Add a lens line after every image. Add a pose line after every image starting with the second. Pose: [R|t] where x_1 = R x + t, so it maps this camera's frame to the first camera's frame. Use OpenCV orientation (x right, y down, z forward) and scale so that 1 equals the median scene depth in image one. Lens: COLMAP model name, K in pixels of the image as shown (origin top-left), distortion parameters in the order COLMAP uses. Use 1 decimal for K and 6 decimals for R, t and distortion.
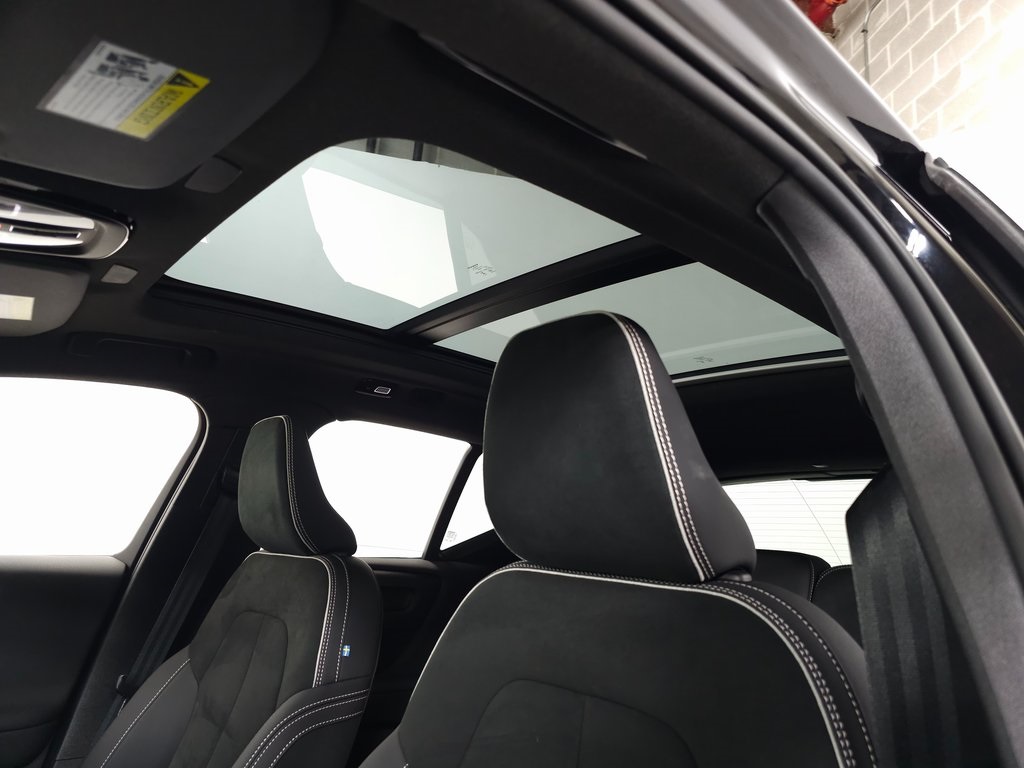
lens RADIAL K [[694.7, 0, 508.1], [0, 694.7, 379.4], [0, 0, 1]] dist [0.053740, -0.066596]
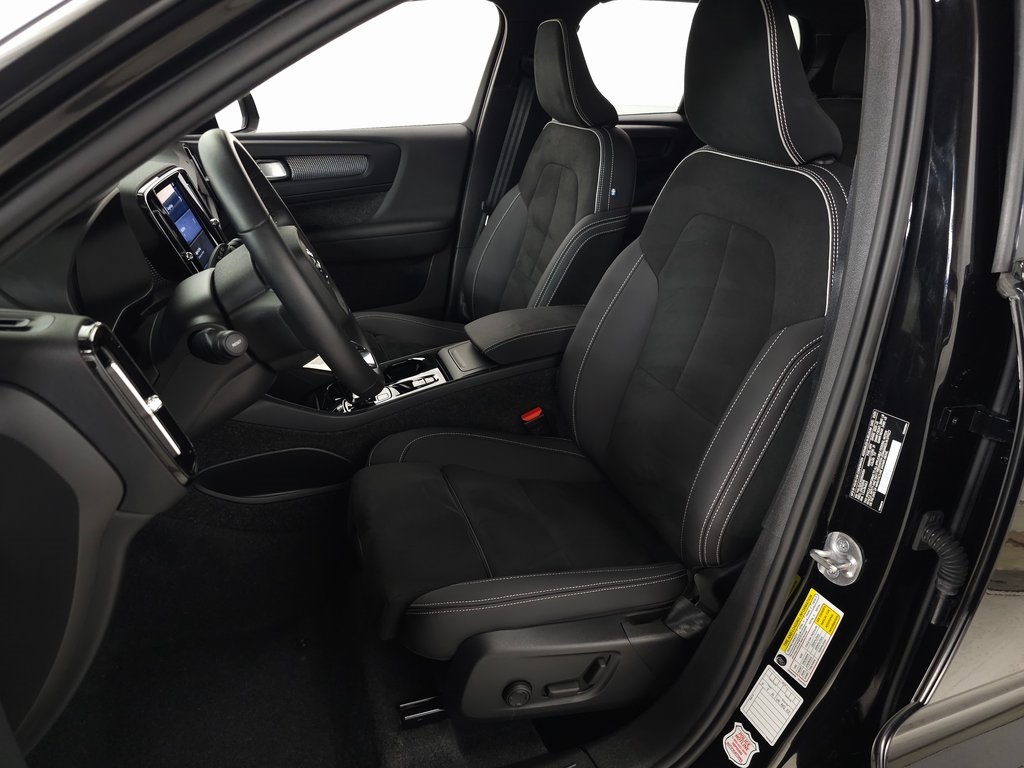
lens RADIAL K [[694.7, 0, 508.1], [0, 694.7, 379.4], [0, 0, 1]] dist [0.053740, -0.066596]
pose [[0.924225, 0.096975, -0.369330, 0.152899], [0.153484, 0.791297, 0.591854, -0.219225], [0.349645, -0.603693, 0.716452, -0.419990]]
